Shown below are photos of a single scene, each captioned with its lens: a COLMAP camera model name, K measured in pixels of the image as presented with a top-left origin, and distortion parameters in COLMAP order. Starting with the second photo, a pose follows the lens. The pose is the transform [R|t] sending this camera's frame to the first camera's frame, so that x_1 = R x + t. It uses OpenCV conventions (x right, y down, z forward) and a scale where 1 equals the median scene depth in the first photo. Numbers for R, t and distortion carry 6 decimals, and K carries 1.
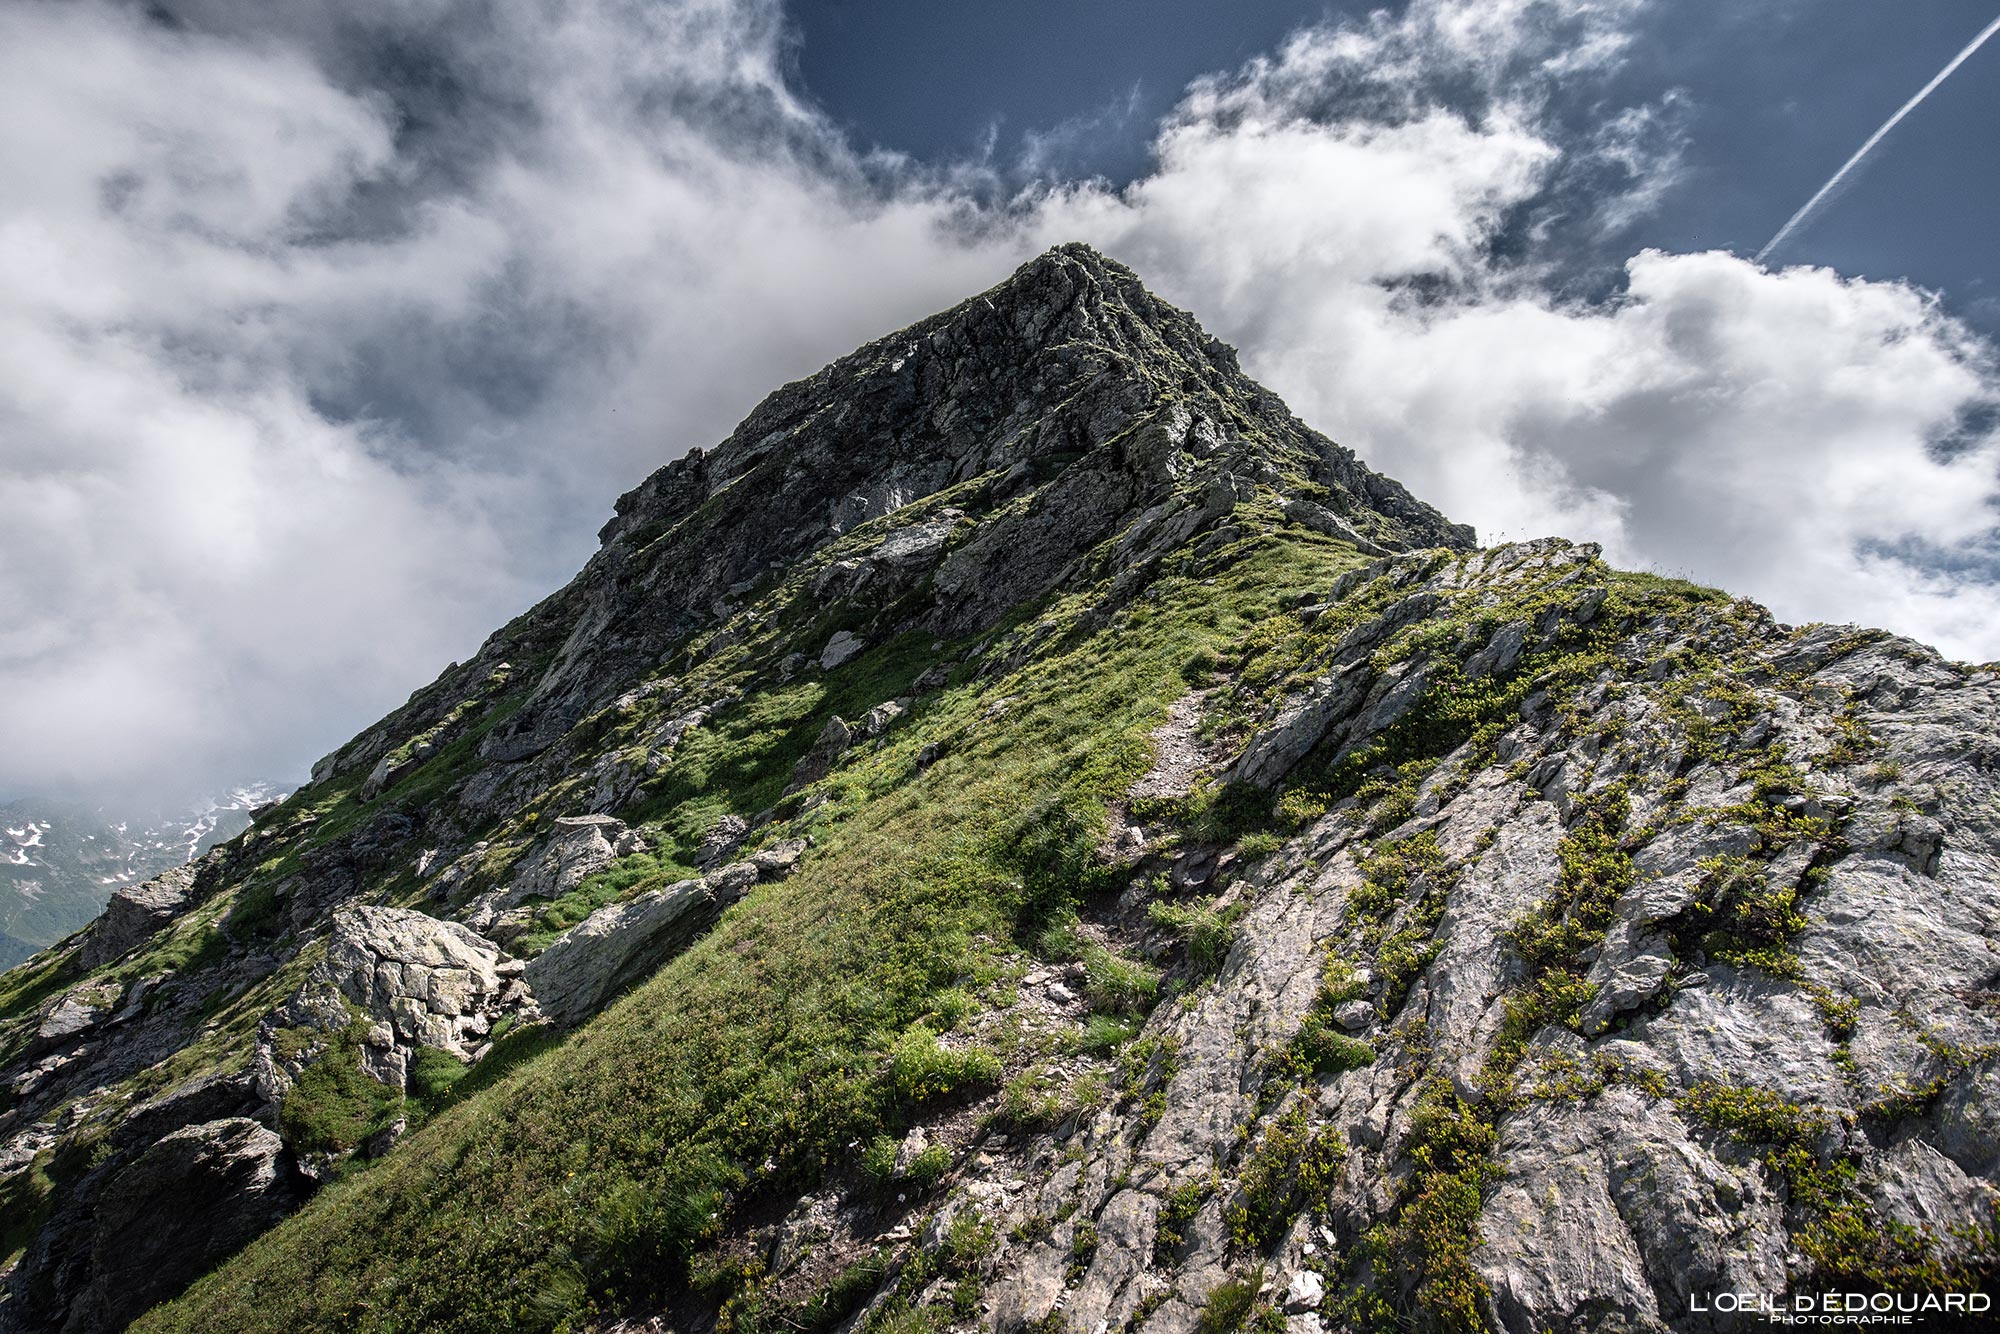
lens RADIAL K [[934.3, 0, 1000.0], [0, 934.3, 667.0], [0, 0, 1]] dist [-0.000750, 0.000568]
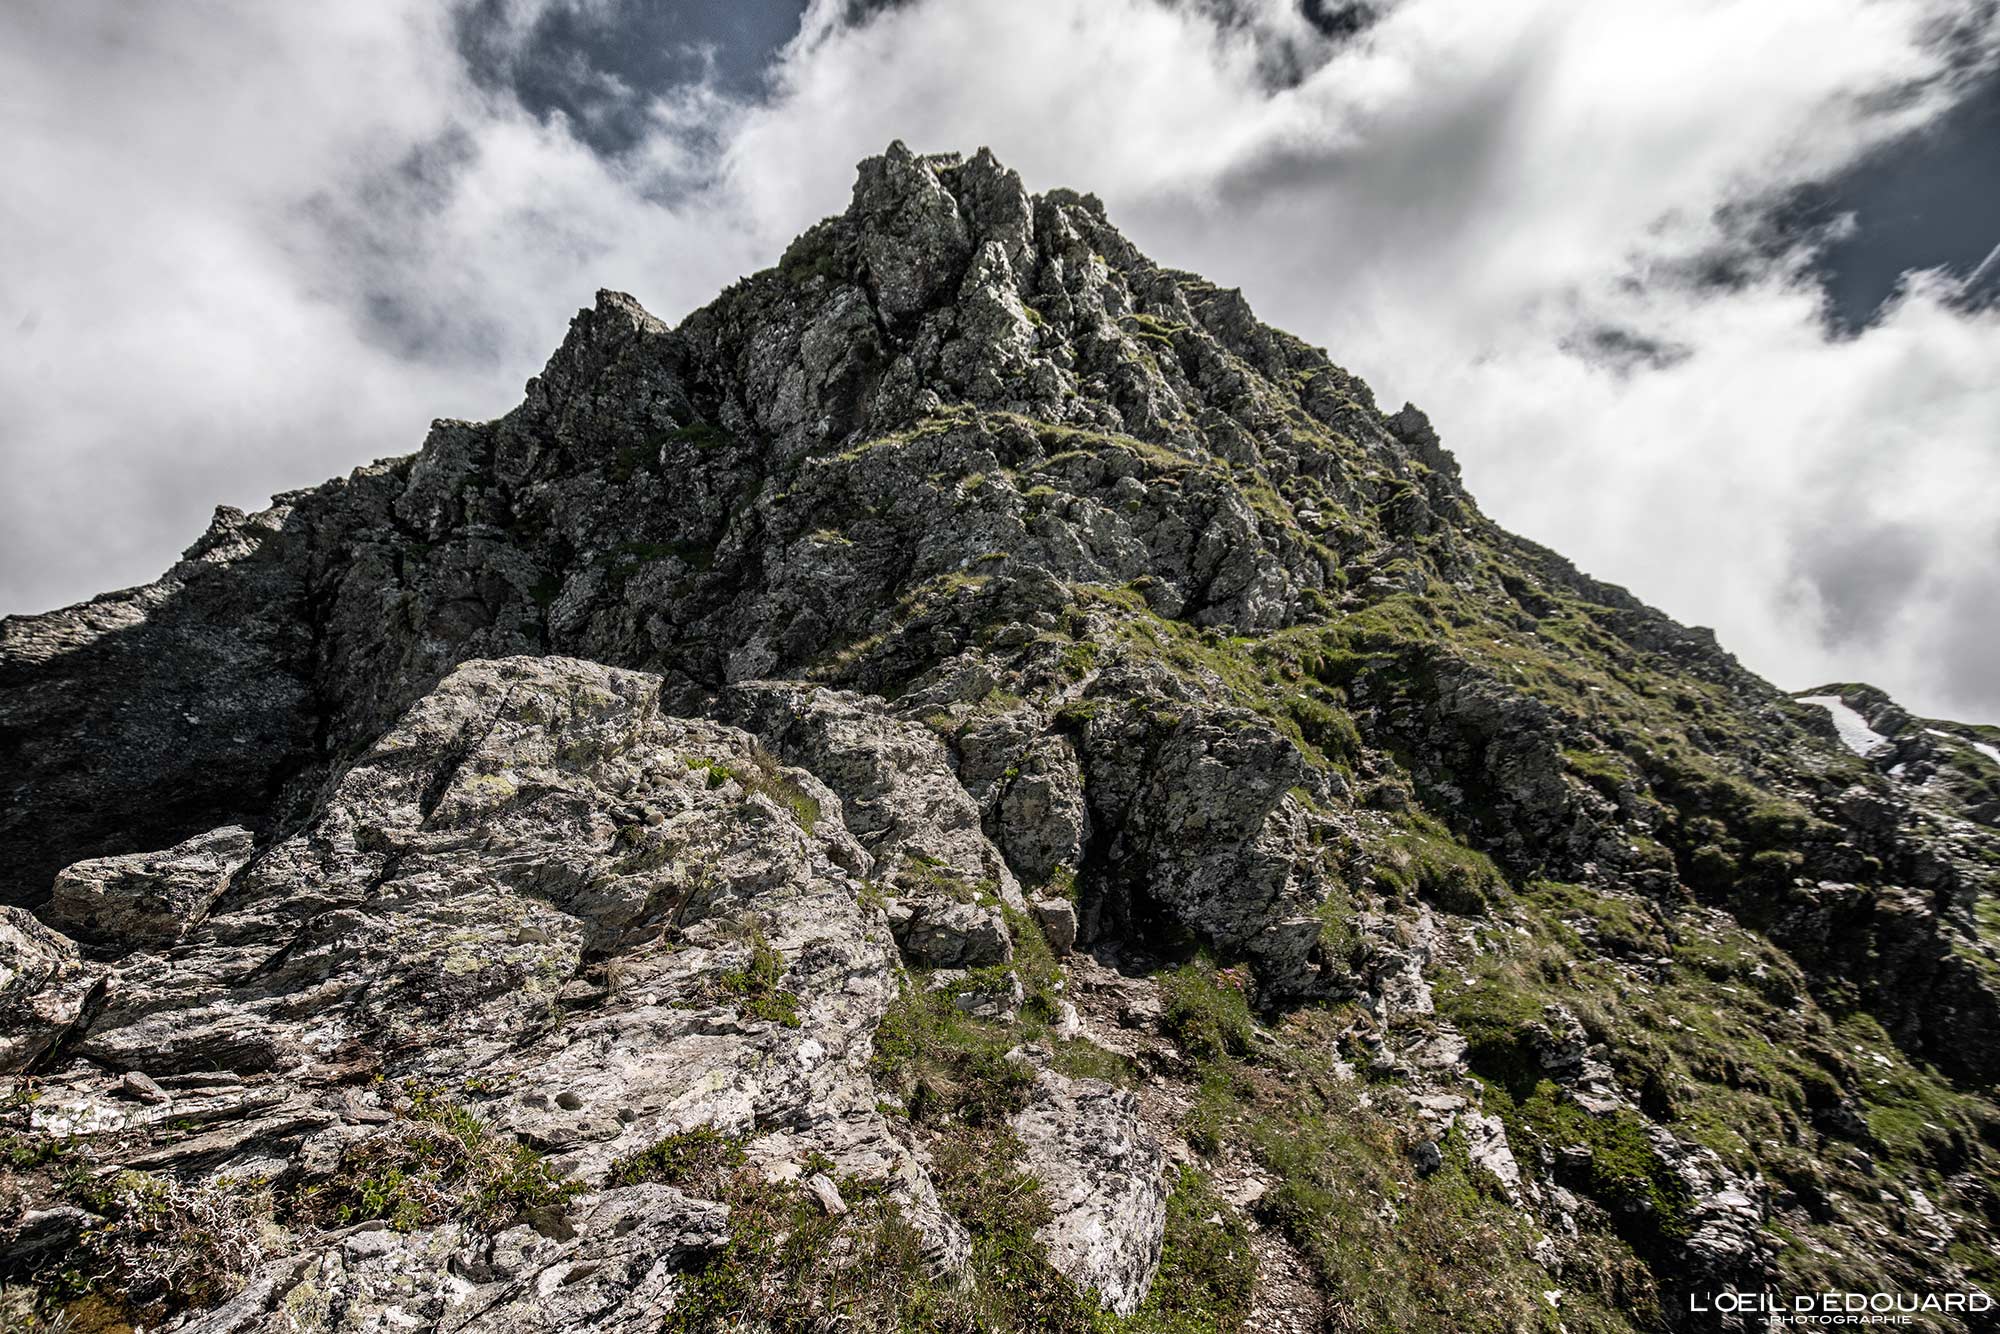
lens RADIAL K [[934.3, 0, 1000.0], [0, 934.3, 667.0], [0, 0, 1]] dist [-0.000750, 0.000568]
pose [[0.989490, -0.067064, -0.128111, 0.111647], [0.051589, 0.991370, -0.120513, -0.251397], [0.135088, 0.112638, 0.984411, 0.756982]]
